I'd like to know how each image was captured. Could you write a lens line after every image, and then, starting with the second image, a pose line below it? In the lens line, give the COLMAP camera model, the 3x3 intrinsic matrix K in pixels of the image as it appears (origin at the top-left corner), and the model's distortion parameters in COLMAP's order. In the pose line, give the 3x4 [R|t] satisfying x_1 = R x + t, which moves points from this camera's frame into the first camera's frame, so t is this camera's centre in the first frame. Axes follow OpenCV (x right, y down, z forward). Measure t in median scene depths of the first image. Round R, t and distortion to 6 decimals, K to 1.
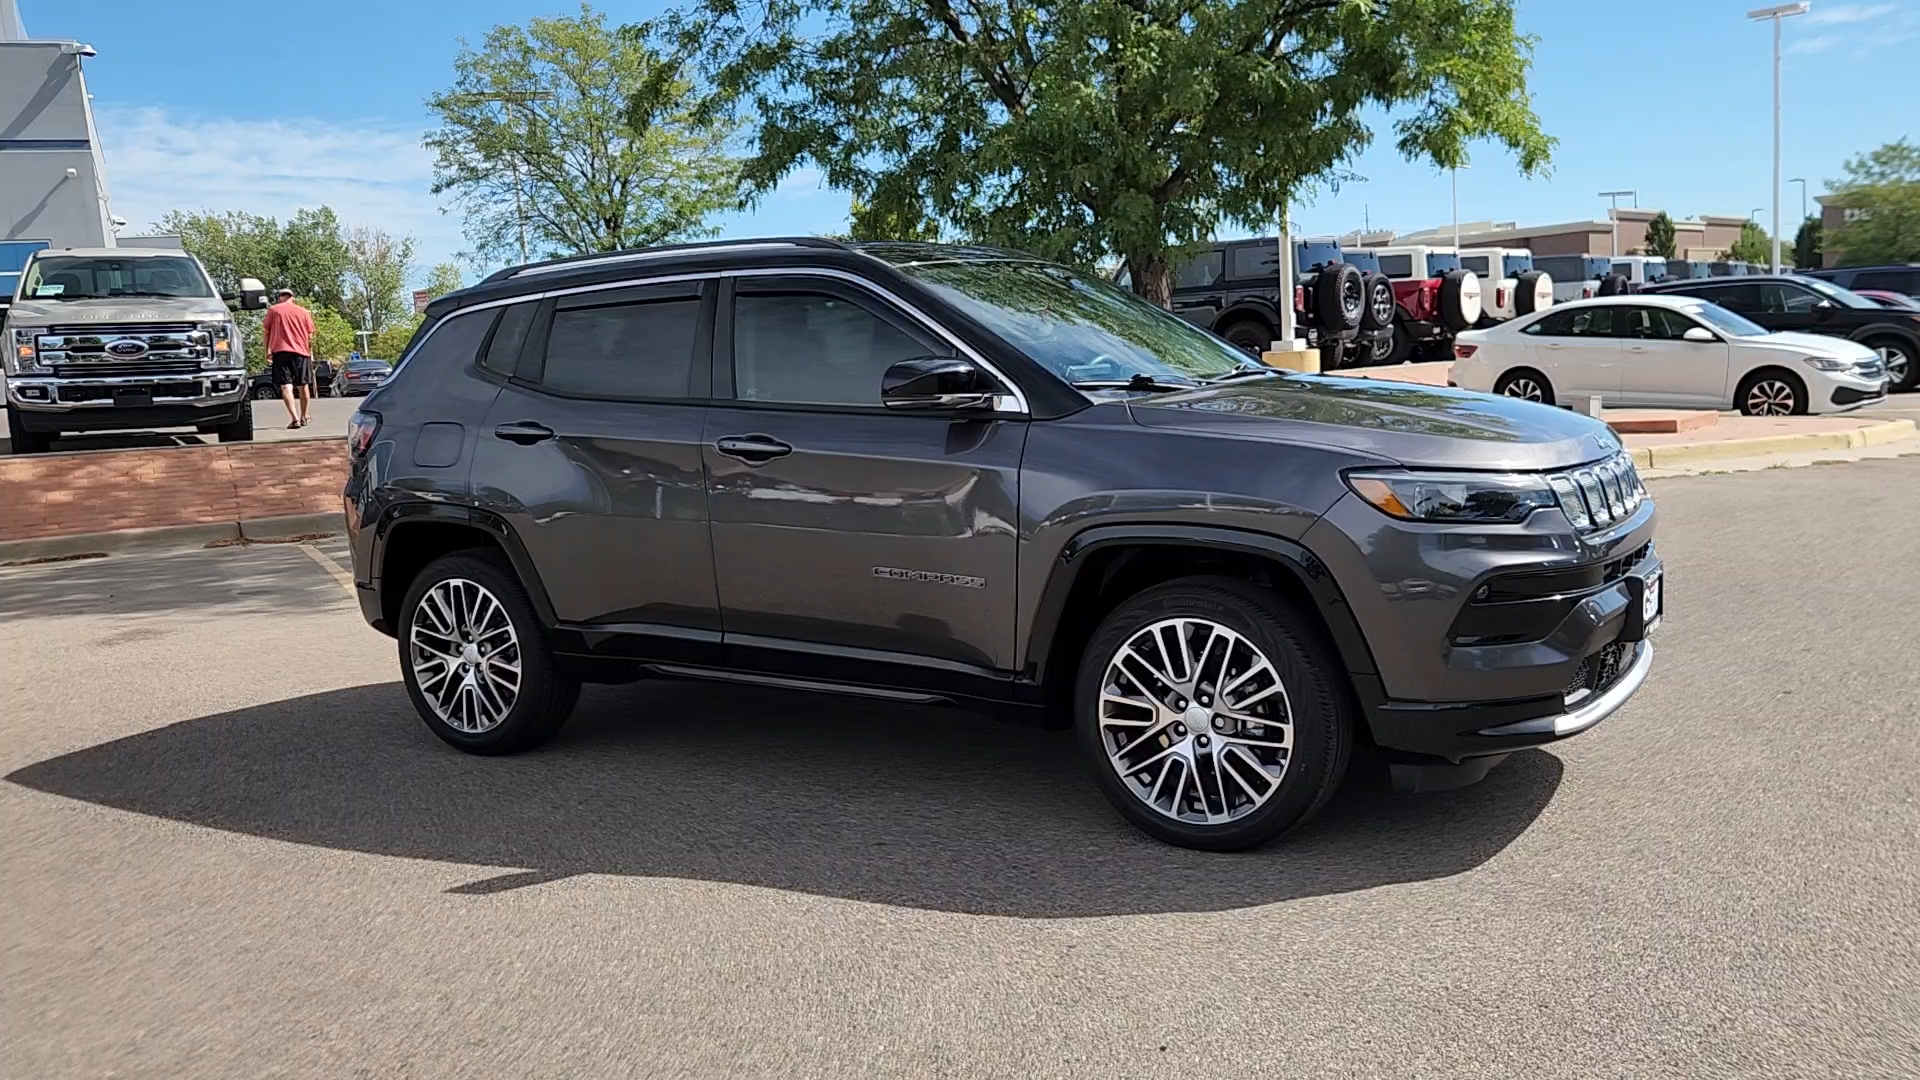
lens RADIAL K [[1630.7, 0, 948.6], [0, 1630.7, 550.1], [0, 0, 1]] dist [0.027284, -0.004168]
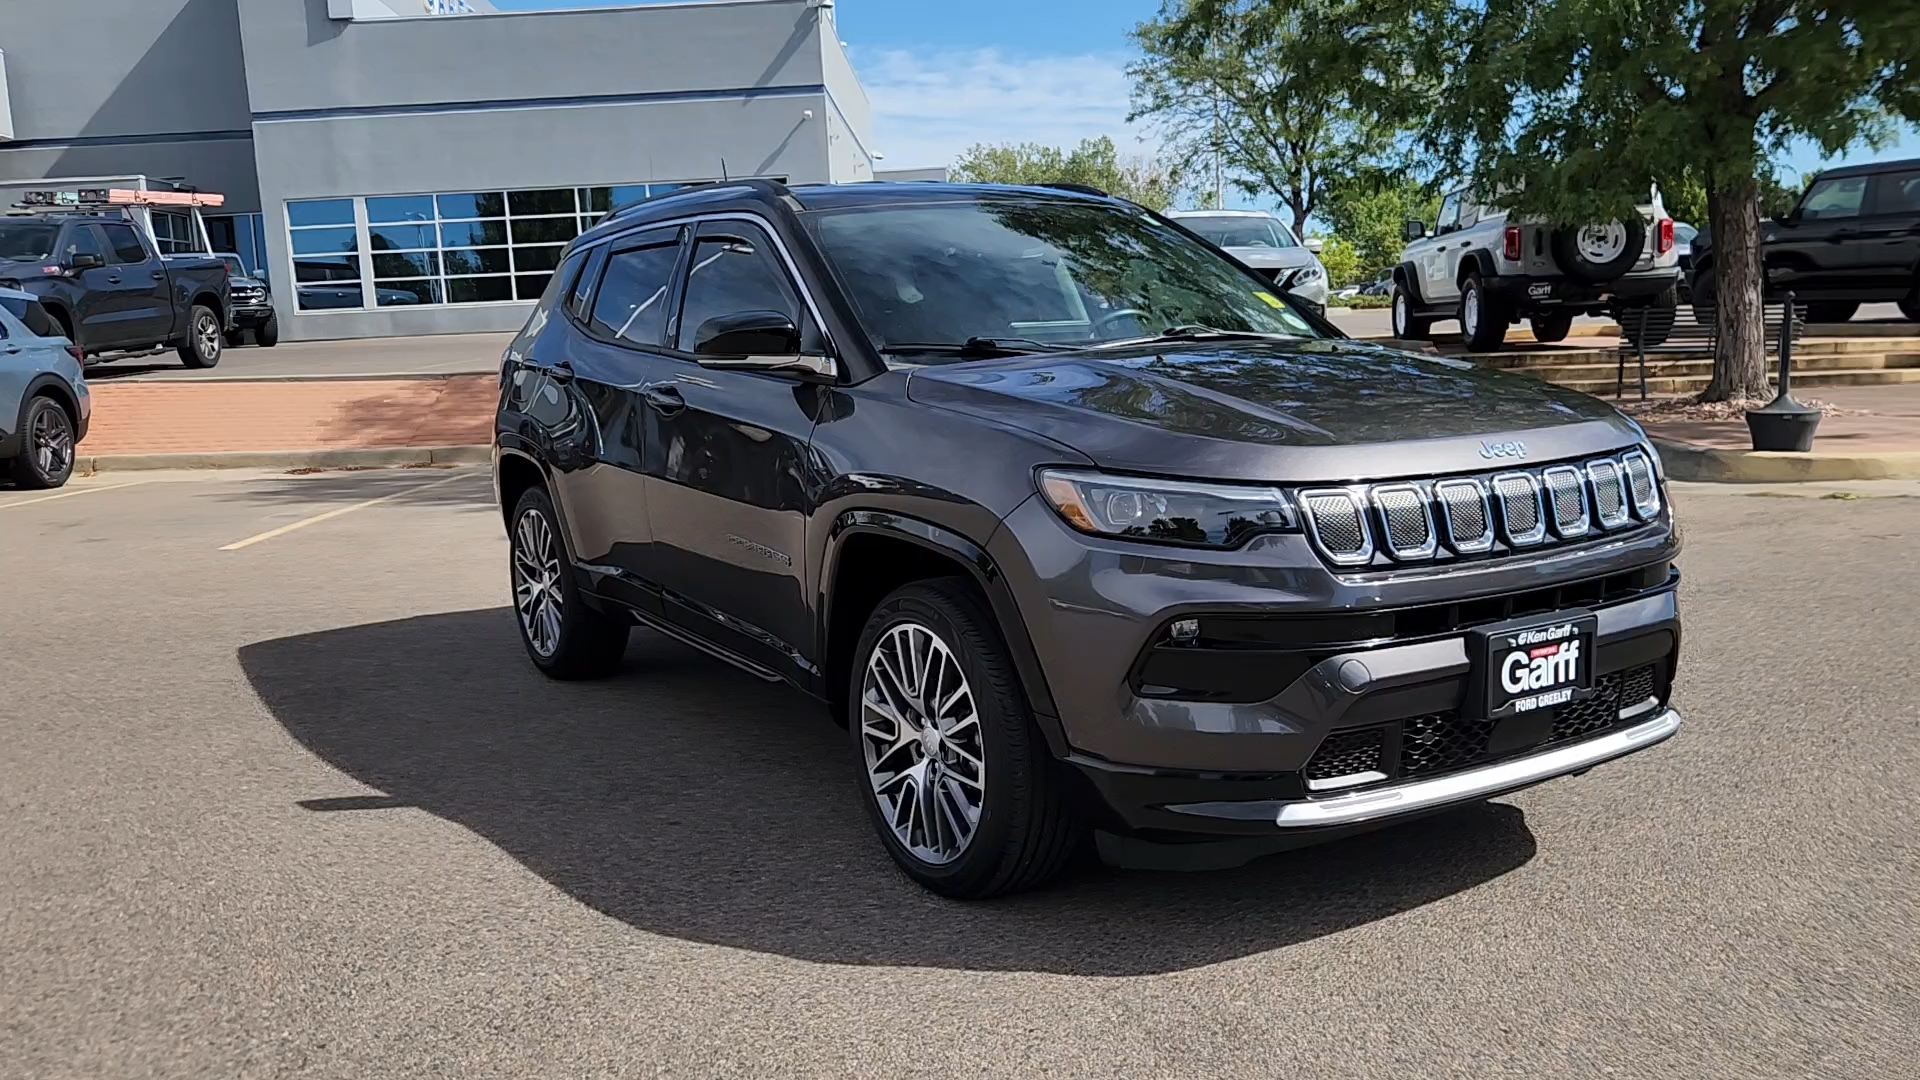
lens RADIAL K [[1633.1, 0, 947.2], [0, 1633.1, 552.5], [0, 0, 1]] dist [0.020125, -0.005398]
pose [[0.894440, 0.088634, -0.438316, 0.404250], [-0.068325, 0.995739, 0.061927, -0.038284], [0.441937, -0.025442, 0.896685, 0.174062]]
